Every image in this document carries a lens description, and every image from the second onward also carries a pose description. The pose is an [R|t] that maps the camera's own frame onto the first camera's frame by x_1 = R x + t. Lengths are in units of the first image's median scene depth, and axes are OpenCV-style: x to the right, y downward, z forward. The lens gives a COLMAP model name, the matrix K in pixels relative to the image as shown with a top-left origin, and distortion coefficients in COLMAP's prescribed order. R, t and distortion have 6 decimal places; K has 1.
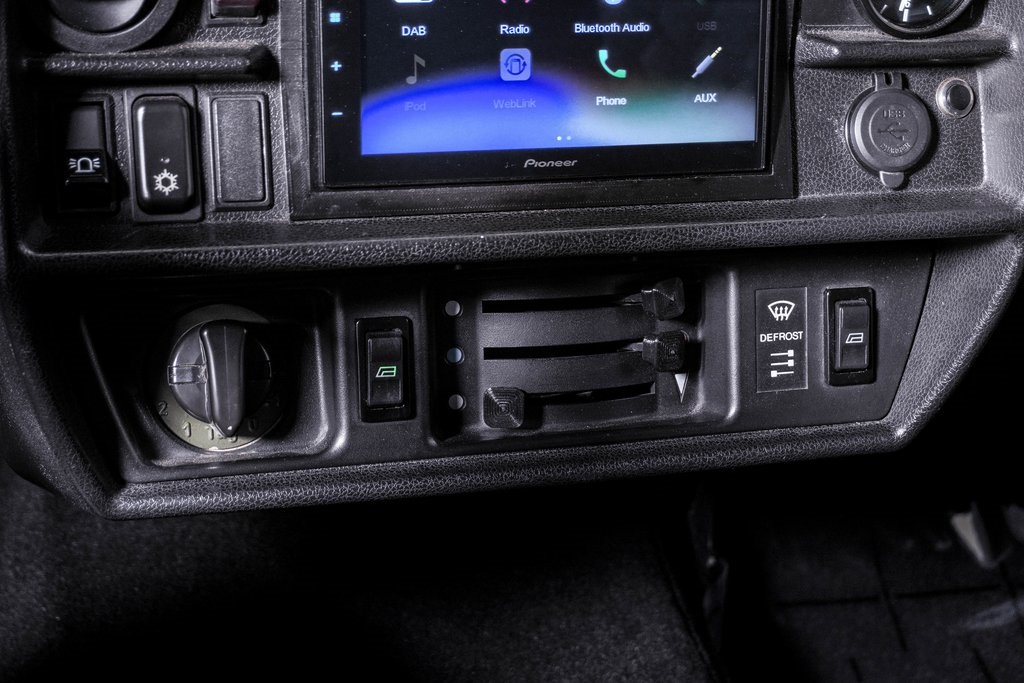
lens RADIAL K [[1758.1, 0, 512.0], [0, 1758.1, 341.5], [0, 0, 1]] dist [0.027706, 0.096349]
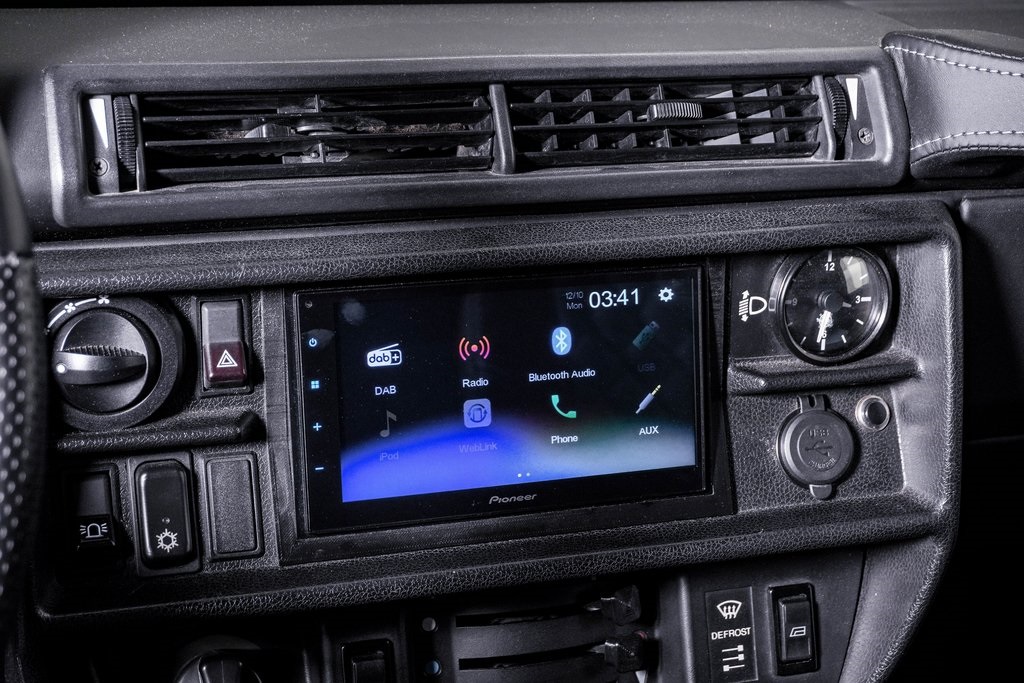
lens RADIAL K [[1758.1, 0, 512.0], [0, 1758.1, 341.5], [0, 0, 1]] dist [0.027706, 0.096349]
pose [[0.998720, -0.043997, 0.024937, -0.001783], [0.046323, 0.993706, -0.101989, -0.084154], [-0.020293, 0.103013, 0.994473, -0.109279]]
